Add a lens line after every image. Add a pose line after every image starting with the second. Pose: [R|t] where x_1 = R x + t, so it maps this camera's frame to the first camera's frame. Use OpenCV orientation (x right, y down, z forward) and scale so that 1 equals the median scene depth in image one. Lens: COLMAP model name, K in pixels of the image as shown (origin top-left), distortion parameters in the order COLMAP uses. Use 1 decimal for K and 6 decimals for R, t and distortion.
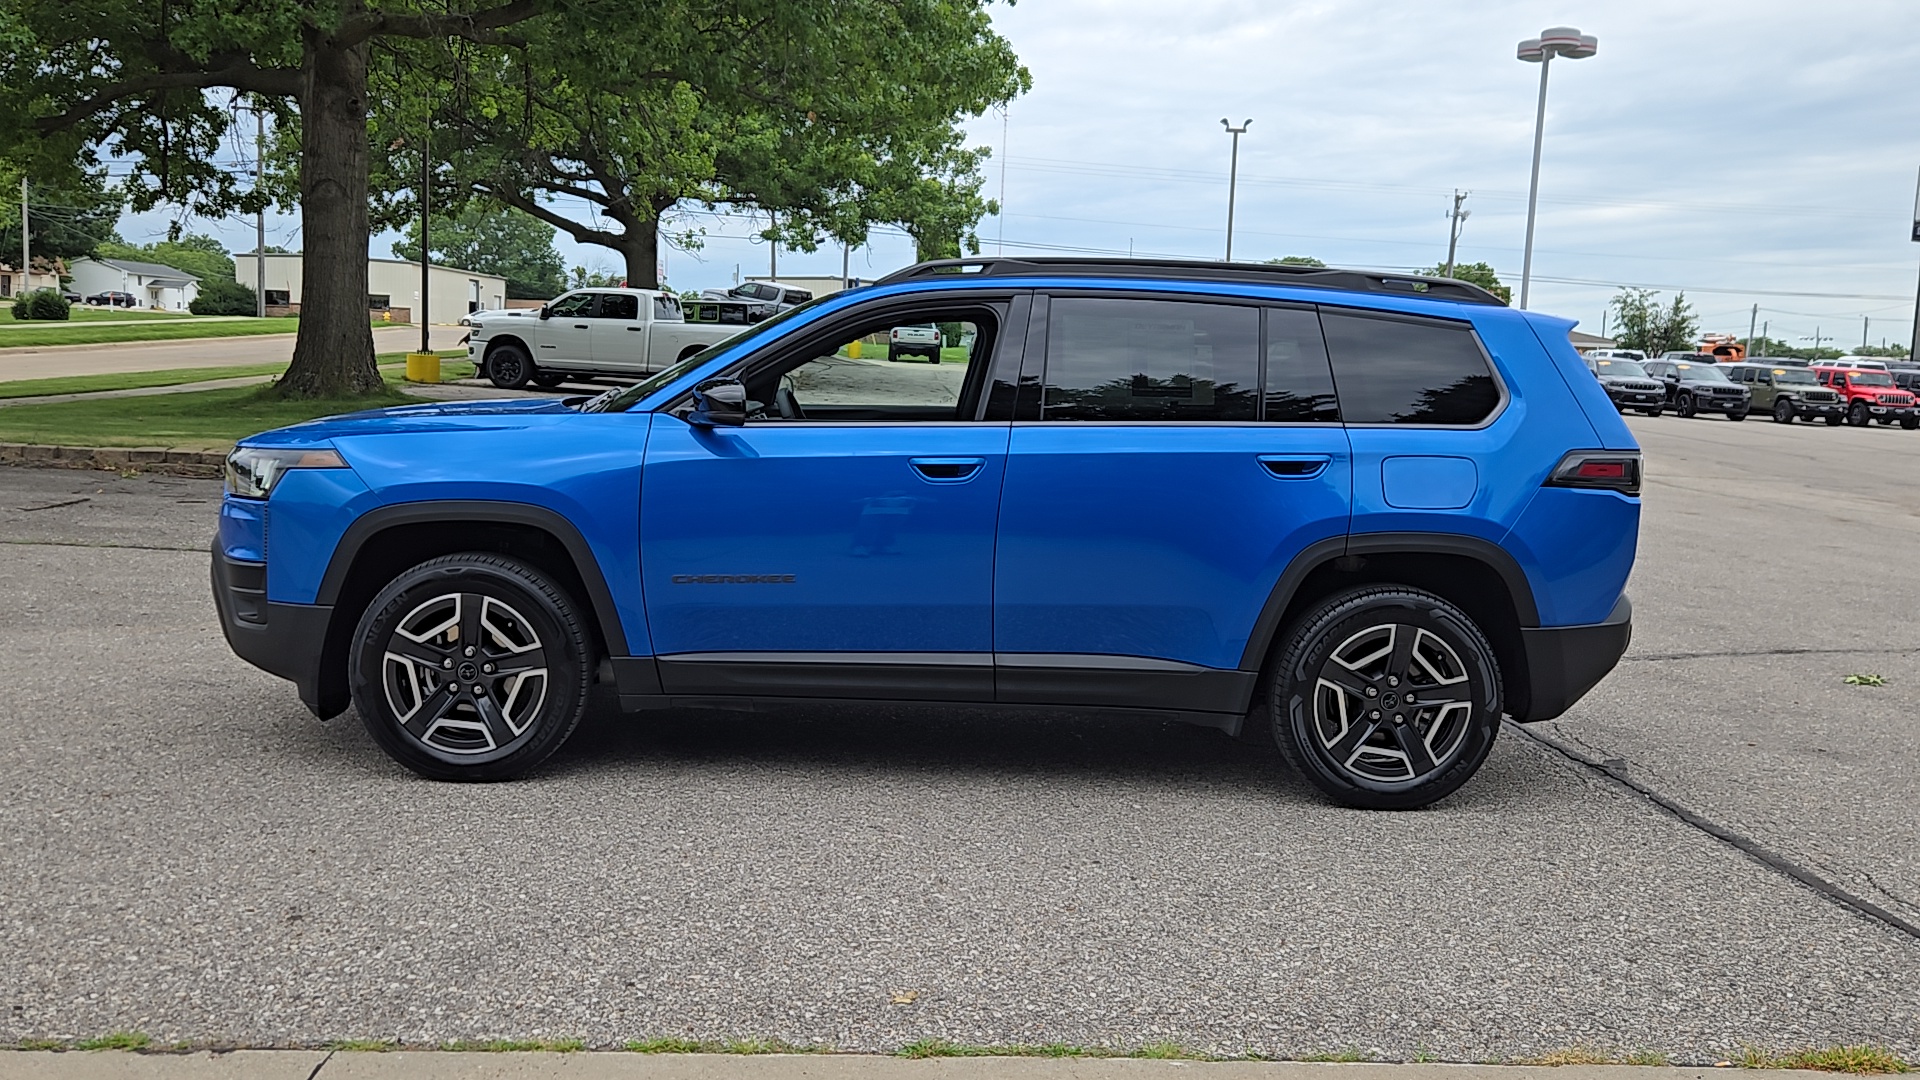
lens RADIAL K [[1597.5, 0, 957.1], [0, 1597.5, 540.2], [0, 0, 1]] dist [0.011718, -0.006413]
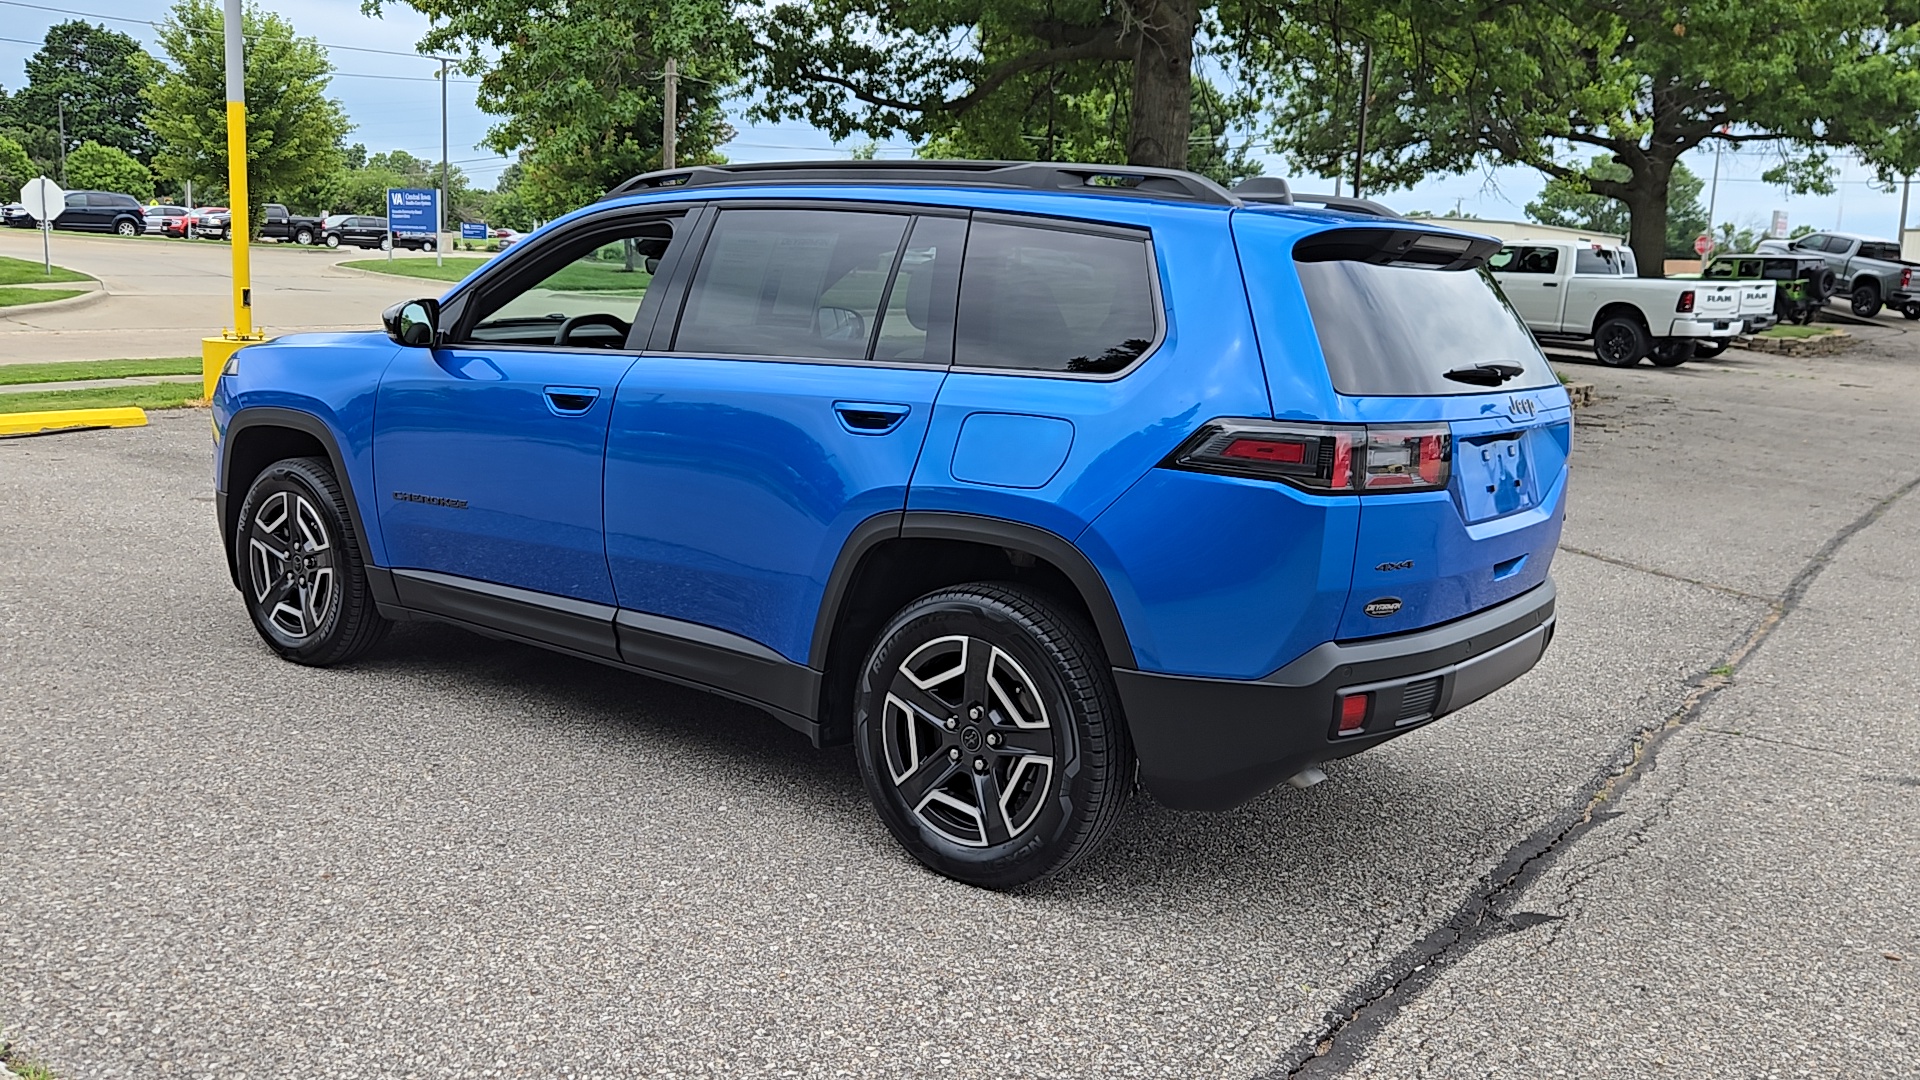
lens RADIAL K [[1597.5, 0, 961.3], [0, 1597.5, 540.8], [0, 0, 1]] dist [0.011718, -0.006413]
pose [[0.776283, 0.100137, -0.622380, 0.726110], [-0.085488, 0.994905, 0.053447, -0.031524], [0.624561, 0.011716, 0.780888, 0.411954]]
